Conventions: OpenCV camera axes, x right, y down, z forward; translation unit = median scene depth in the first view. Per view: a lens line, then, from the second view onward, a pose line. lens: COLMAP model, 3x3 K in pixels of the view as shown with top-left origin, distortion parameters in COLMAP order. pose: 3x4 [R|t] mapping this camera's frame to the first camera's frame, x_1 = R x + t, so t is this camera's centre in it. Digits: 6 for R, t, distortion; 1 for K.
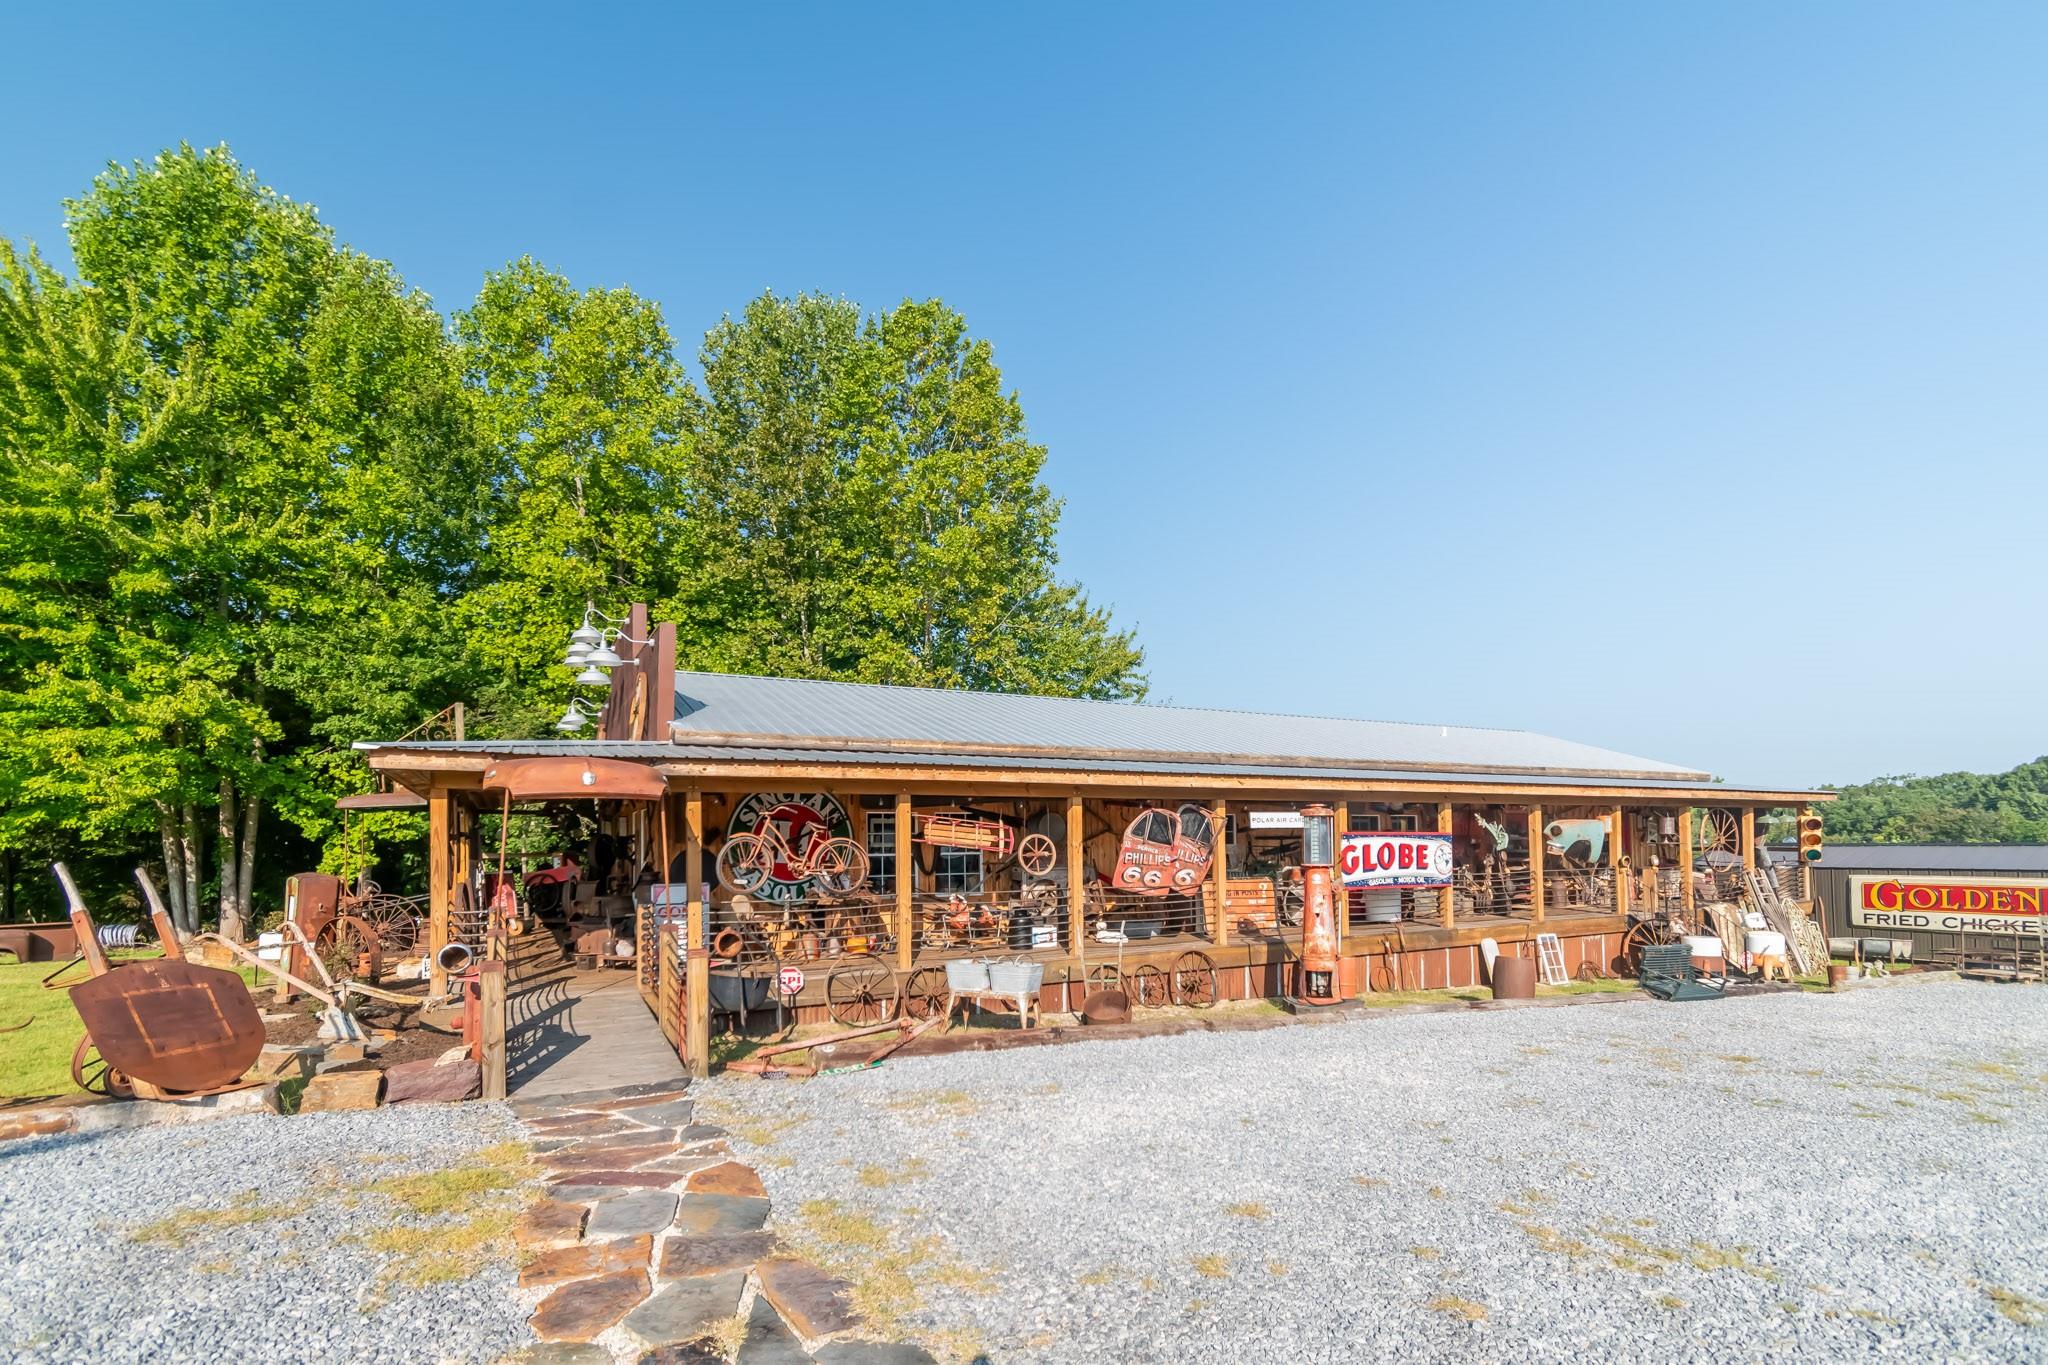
lens RADIAL K [[920.4, 0, 1030.1], [0, 920.4, 772.9], [0, 0, 1]] dist [0.003680, 0.000228]
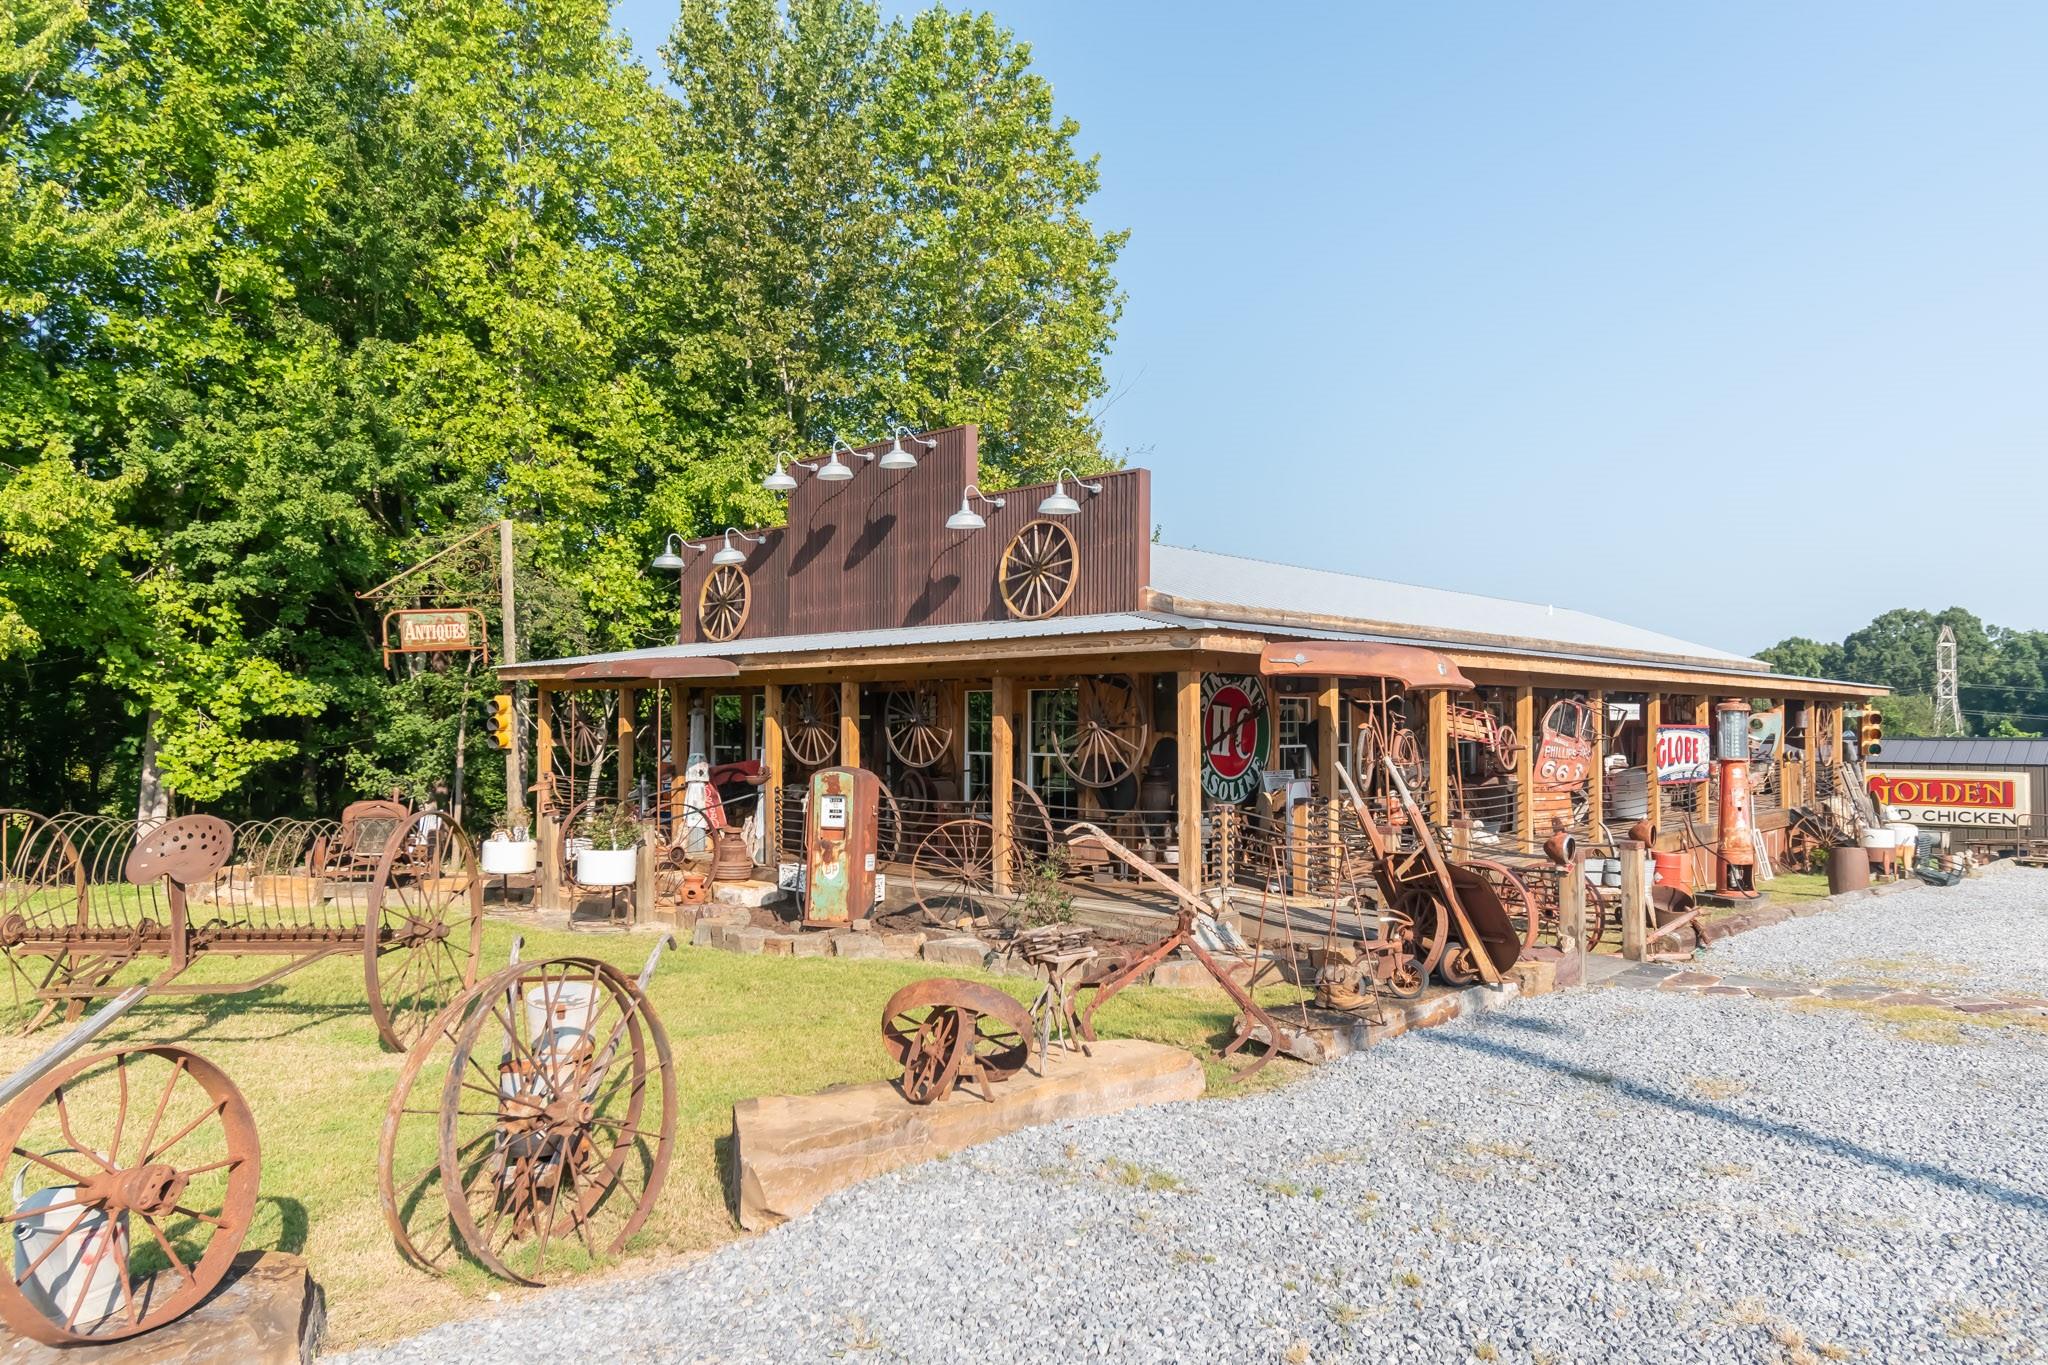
lens RADIAL K [[1335.3, 0, 1021.9], [0, 1335.3, 622.8], [0, 0, 1]] dist [0.001649, -0.000014]
pose [[0.941484, 0.036004, 0.335130, -0.515217], [-0.036077, 0.999331, -0.006011, -0.006773], [-0.335122, -0.006431, 0.942153, -0.062204]]
